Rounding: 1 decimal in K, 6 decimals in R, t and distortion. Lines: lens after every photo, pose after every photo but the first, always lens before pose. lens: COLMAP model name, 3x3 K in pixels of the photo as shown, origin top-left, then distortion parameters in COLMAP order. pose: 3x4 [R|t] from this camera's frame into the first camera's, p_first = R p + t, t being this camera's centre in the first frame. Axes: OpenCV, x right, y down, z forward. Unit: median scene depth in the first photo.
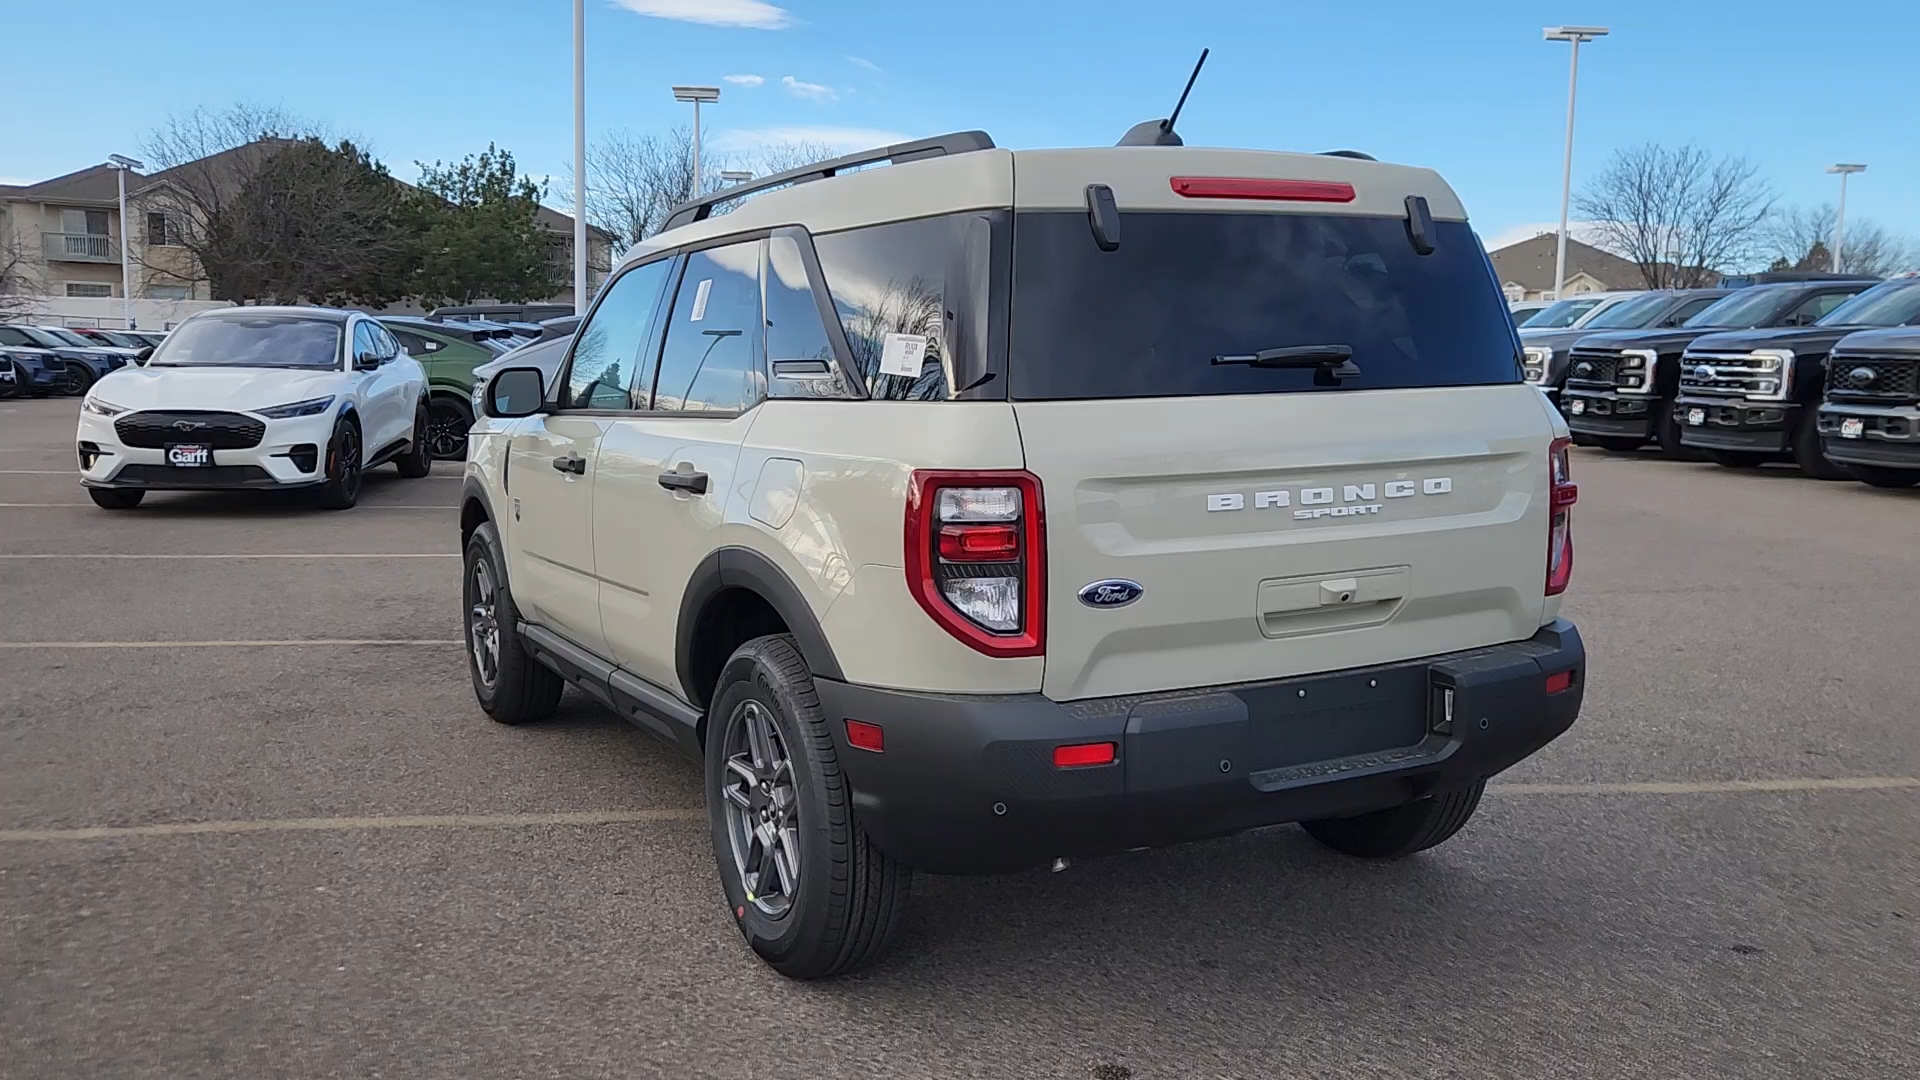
lens RADIAL K [[1624.3, 0, 952.1], [0, 1624.3, 548.0], [0, 0, 1]] dist [0.031066, -0.009988]
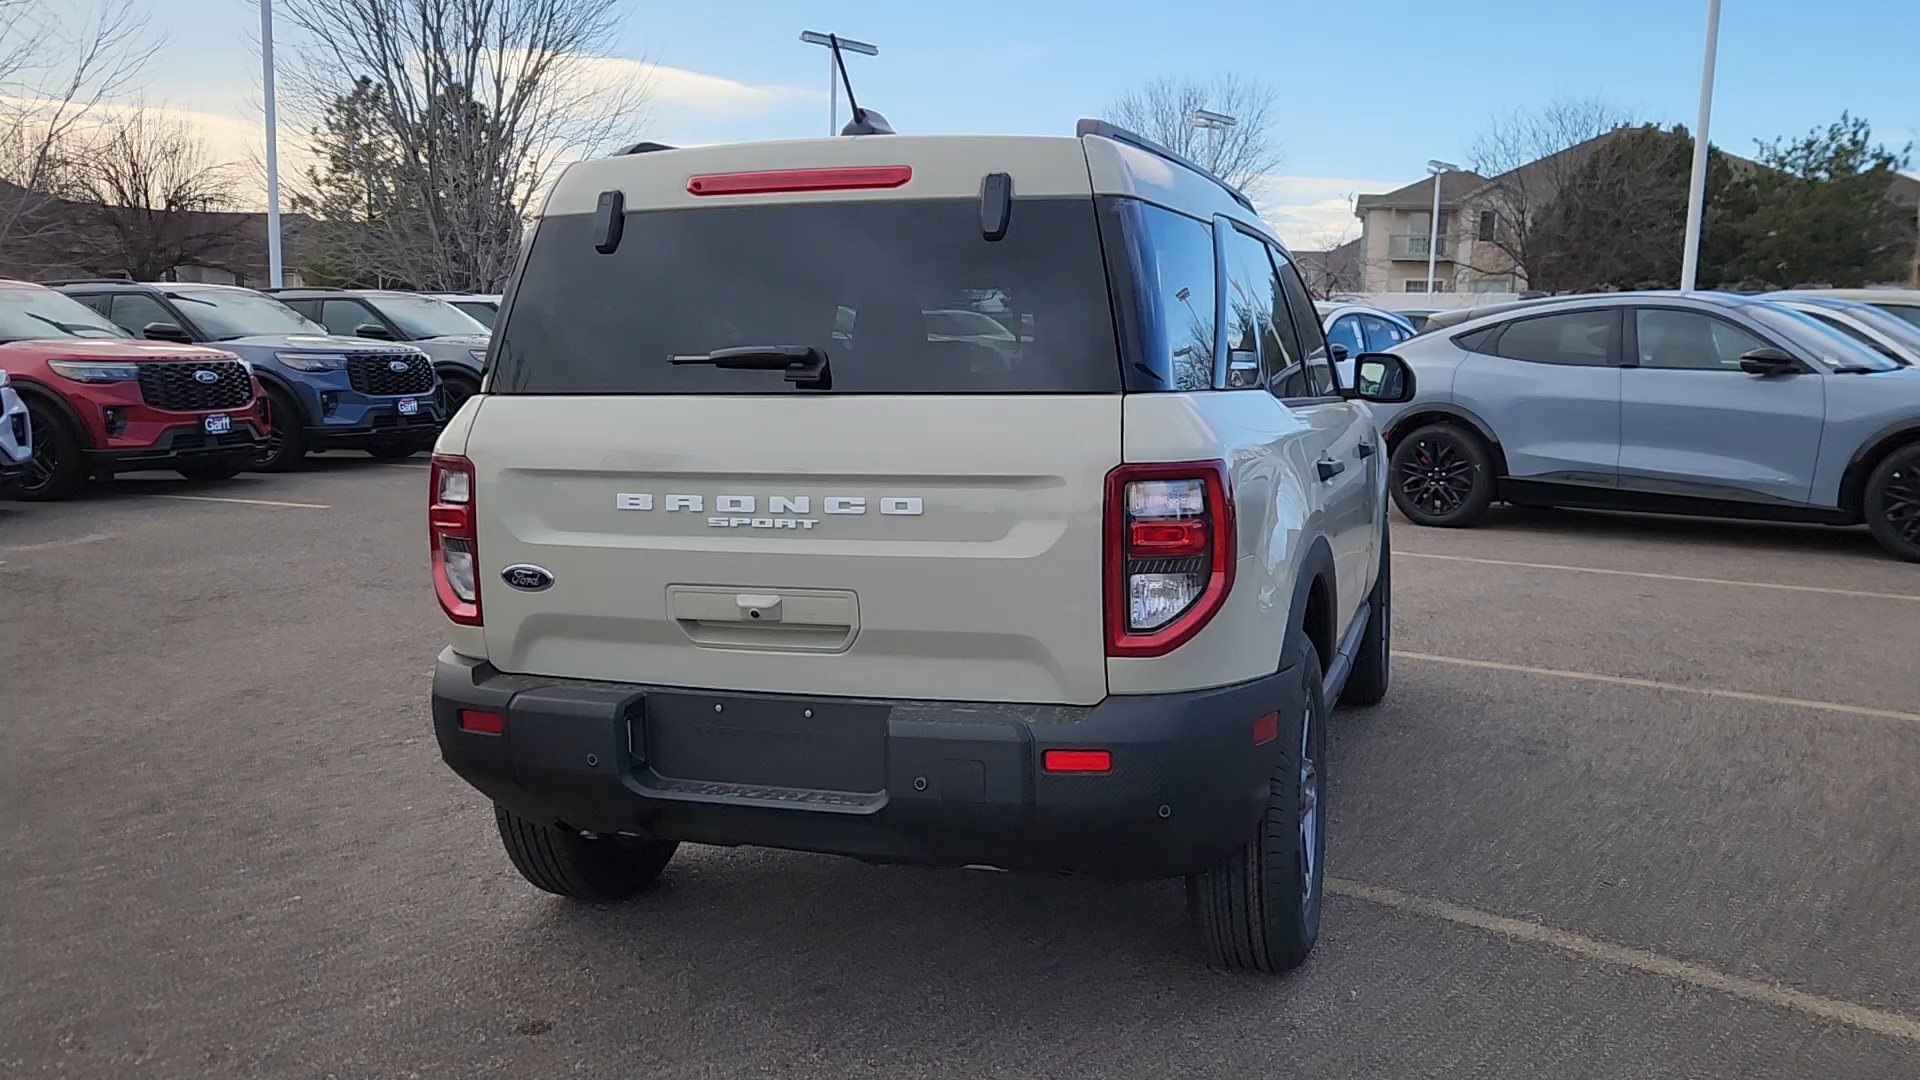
lens RADIAL K [[1624.3, 0, 948.8], [0, 1624.3, 541.8], [0, 0, 1]] dist [0.031066, -0.009988]
pose [[0.696895, 0.090371, -0.711457, 0.823842], [-0.088847, 0.995266, 0.039392, -0.048630], [0.711649, 0.035758, 0.701625, 0.352619]]
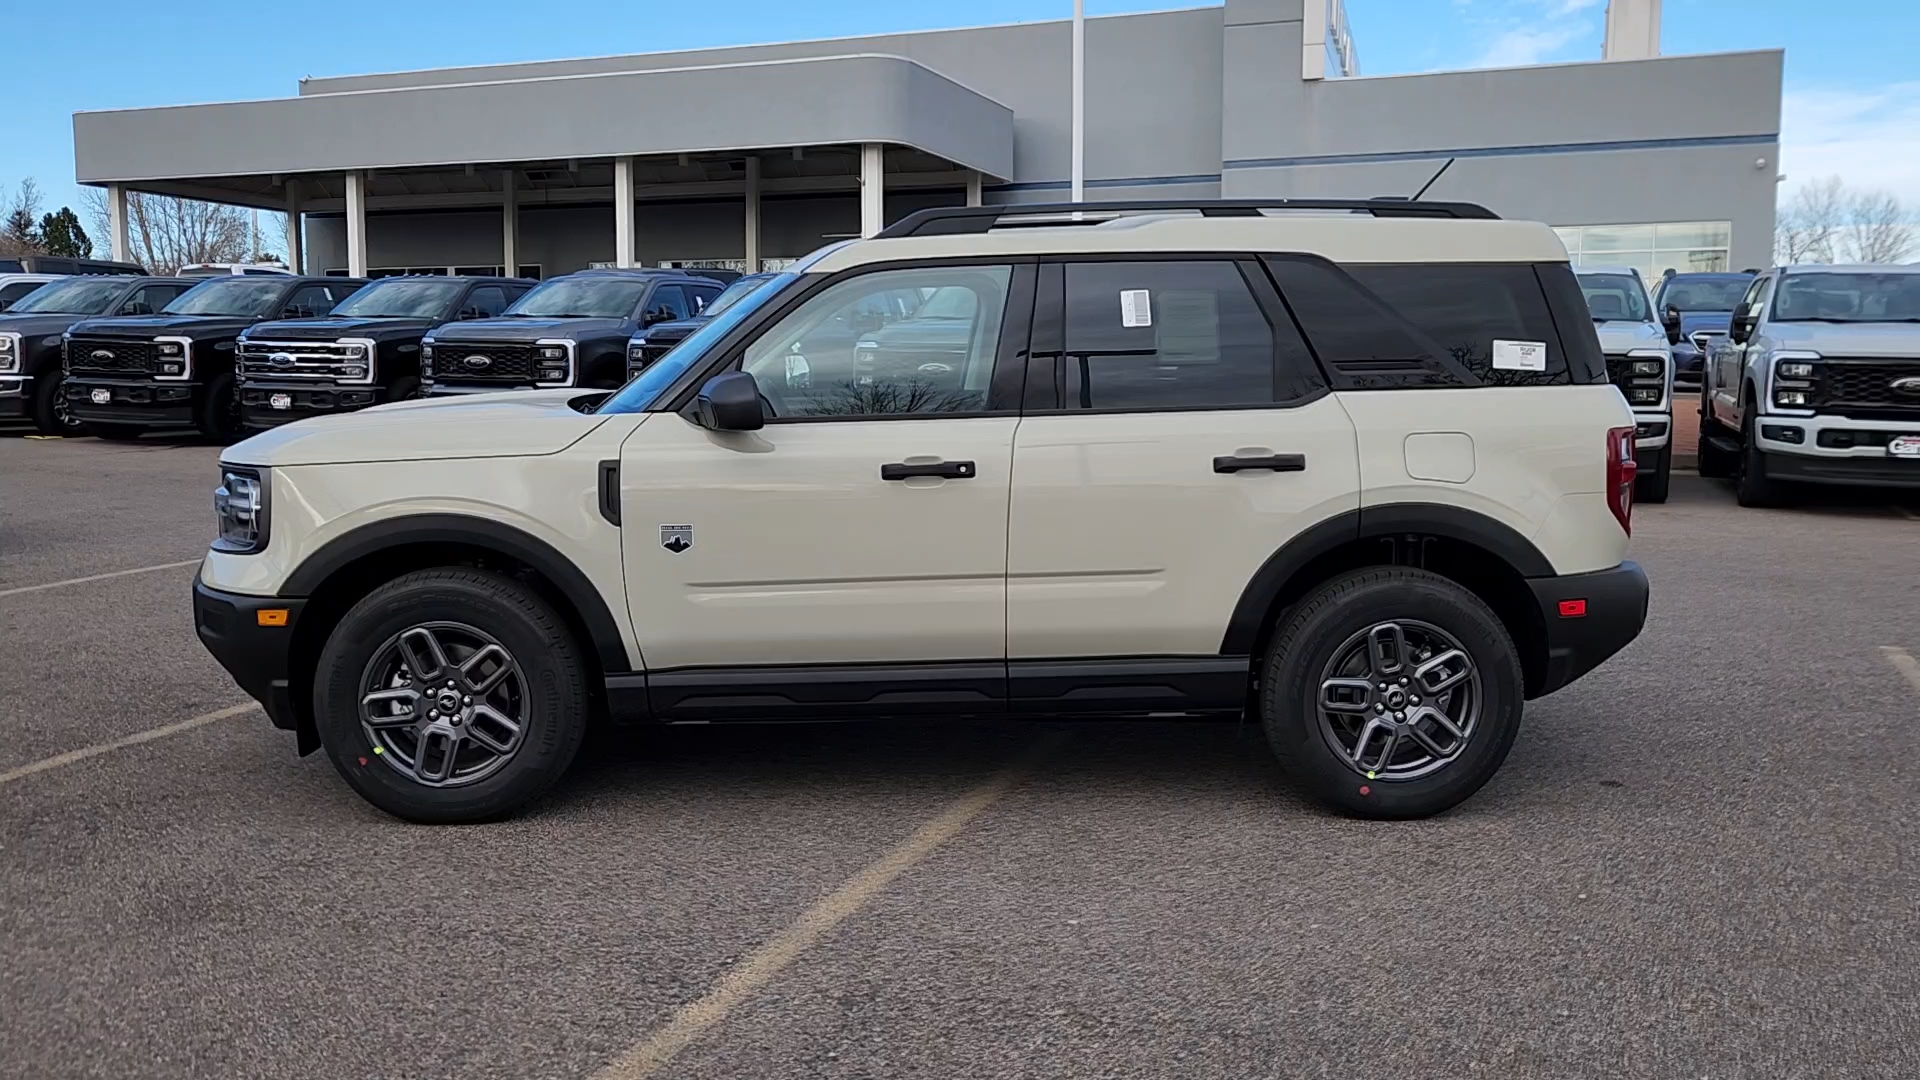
lens RADIAL K [[1624.3, 0, 954.0], [0, 1624.3, 535.5], [0, 0, 1]] dist [0.031066, -0.009988]
pose [[0.439286, -0.108432, 0.891780, -1.350017], [0.105741, 0.992029, 0.068534, -0.094954], [-0.892103, 0.064192, 0.447250, 0.678933]]
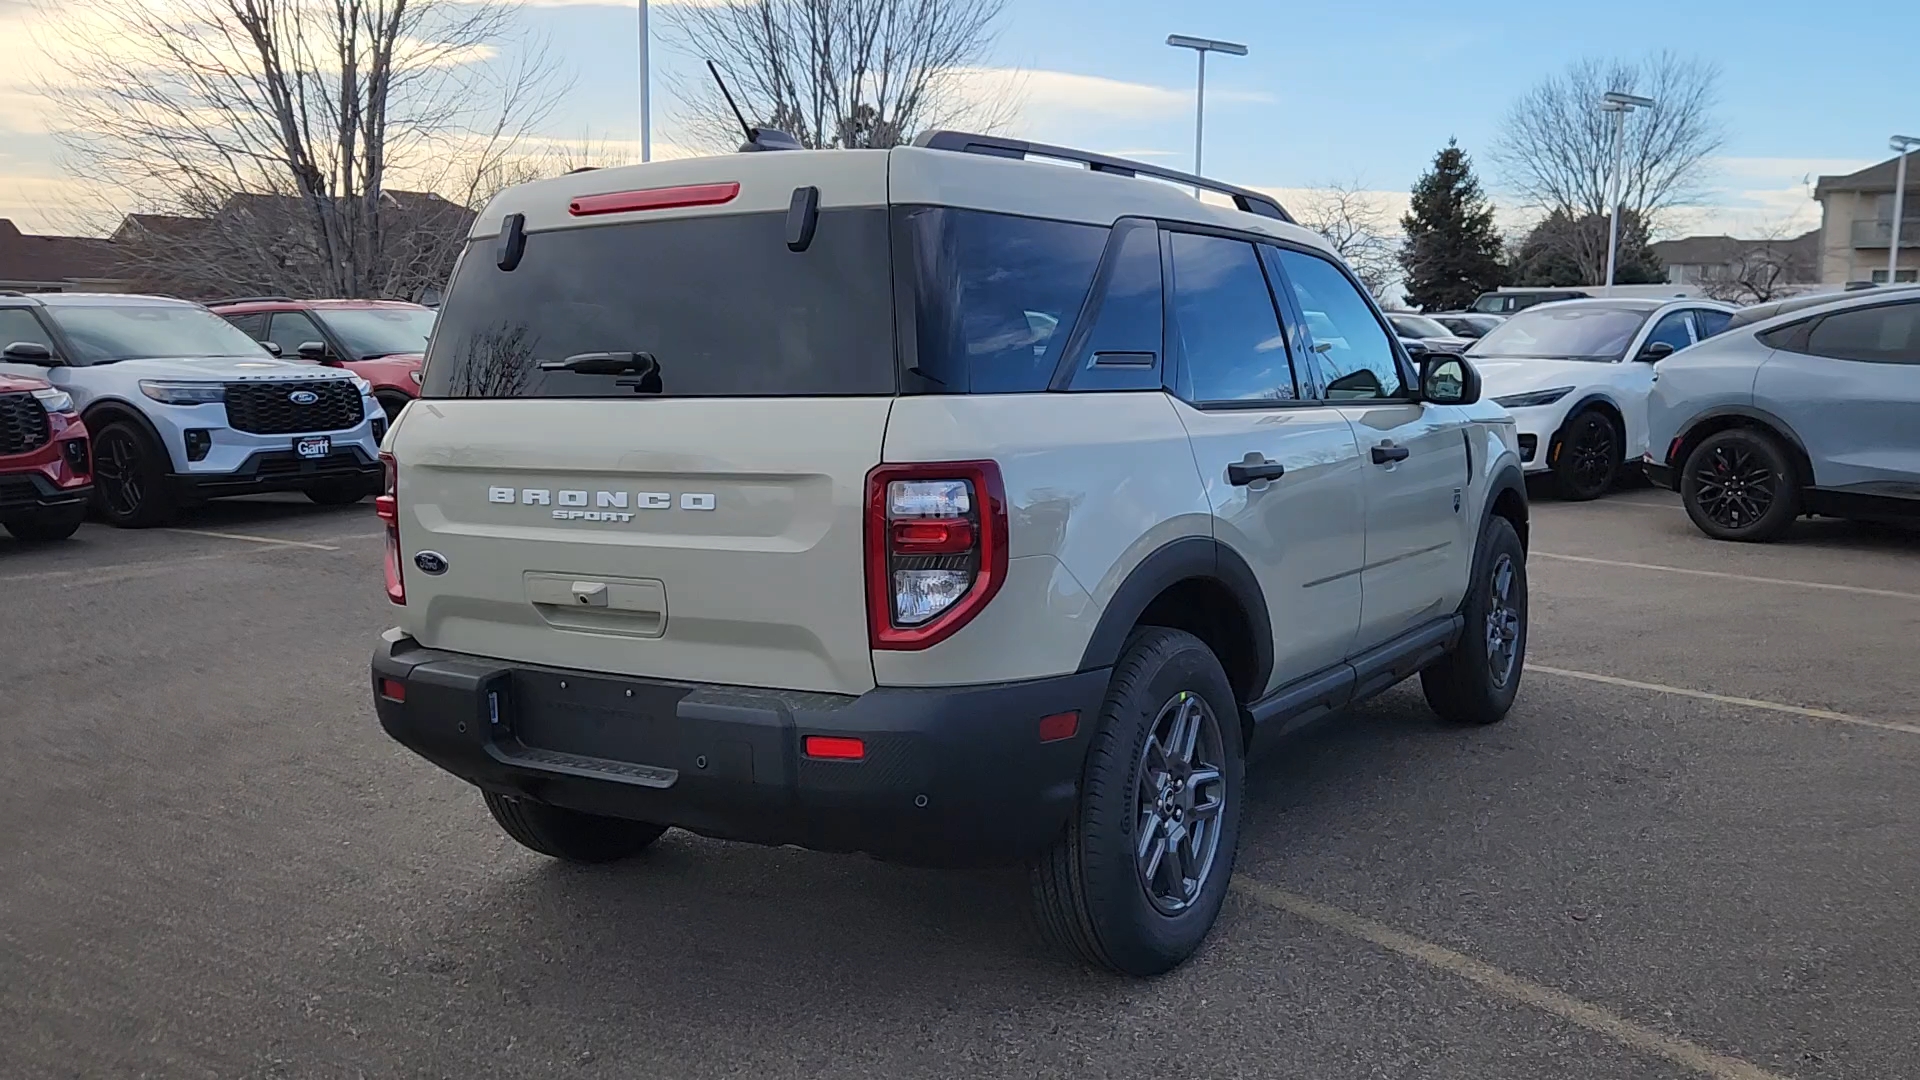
lens RADIAL K [[1624.3, 0, 953.3], [0, 1624.3, 544.5], [0, 0, 1]] dist [0.031066, -0.009988]
pose [[0.497983, 0.101110, -0.861272, 1.033545], [-0.095919, 0.993508, 0.061174, -0.074346], [0.861866, 0.052148, 0.504448, 0.572941]]
